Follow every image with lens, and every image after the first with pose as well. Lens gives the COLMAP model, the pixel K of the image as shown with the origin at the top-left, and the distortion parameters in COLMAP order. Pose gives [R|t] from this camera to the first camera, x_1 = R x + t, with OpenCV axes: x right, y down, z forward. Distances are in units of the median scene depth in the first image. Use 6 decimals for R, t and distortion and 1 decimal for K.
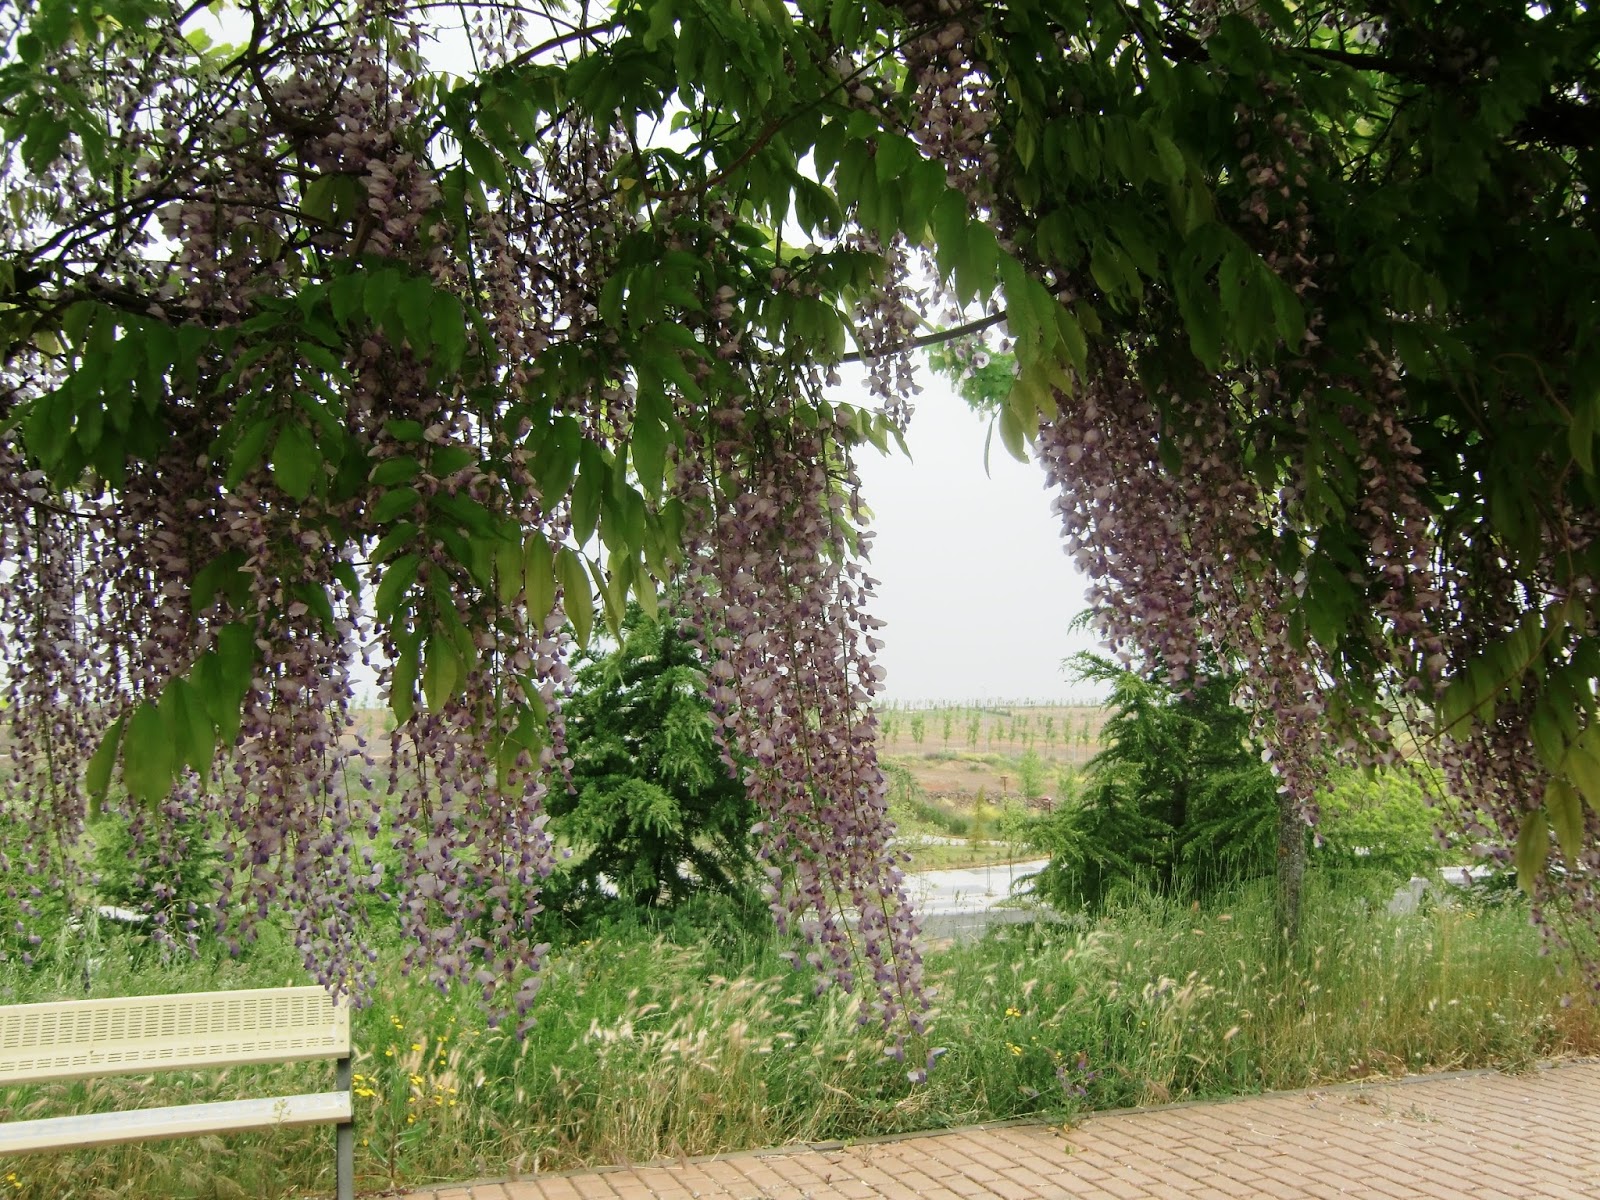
lens RADIAL K [[1731.5, 0, 800.0], [0, 1731.5, 600.0], [0, 0, 1]] dist [-0.005122, 0.006578]
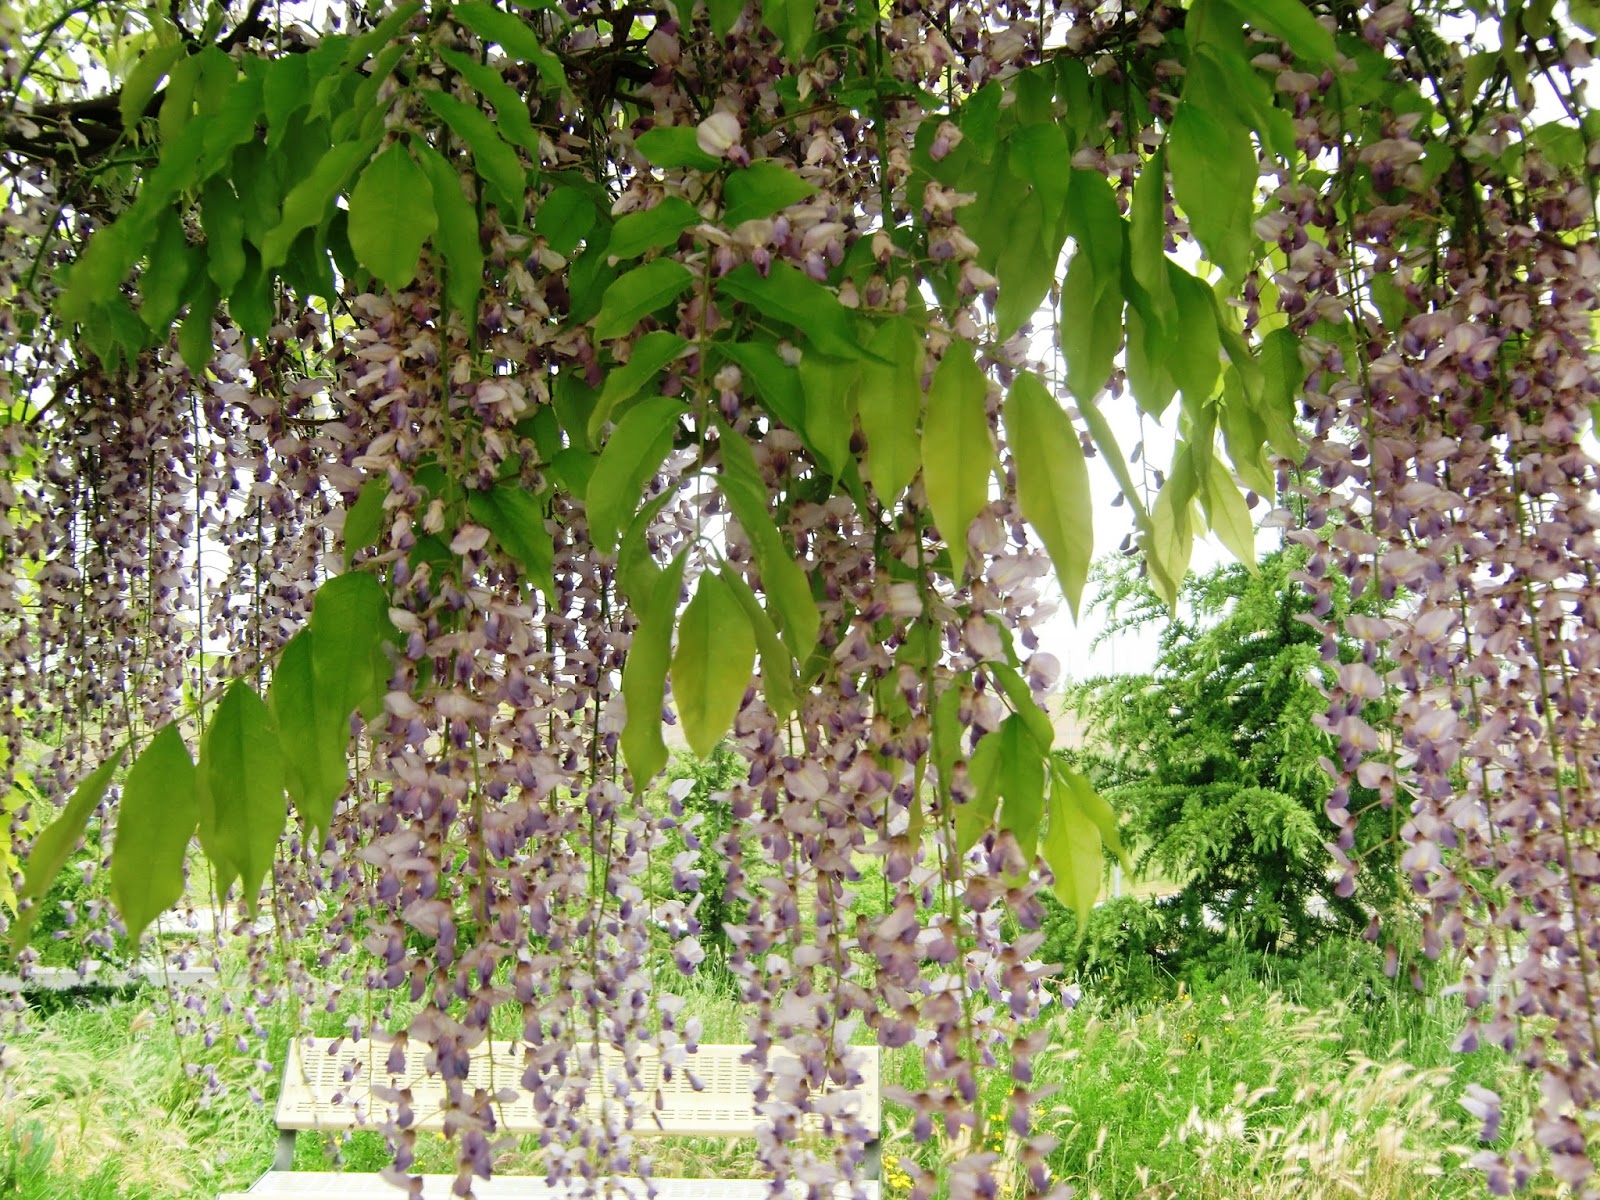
lens RADIAL K [[1731.5, 0, 800.0], [0, 1731.5, 600.0], [0, 0, 1]] dist [-0.005122, 0.006578]
pose [[0.938242, -0.012582, -0.345750, -0.014072], [0.017412, 0.999789, 0.010869, 0.006822], [0.345540, -0.016218, 0.938264, 0.221833]]
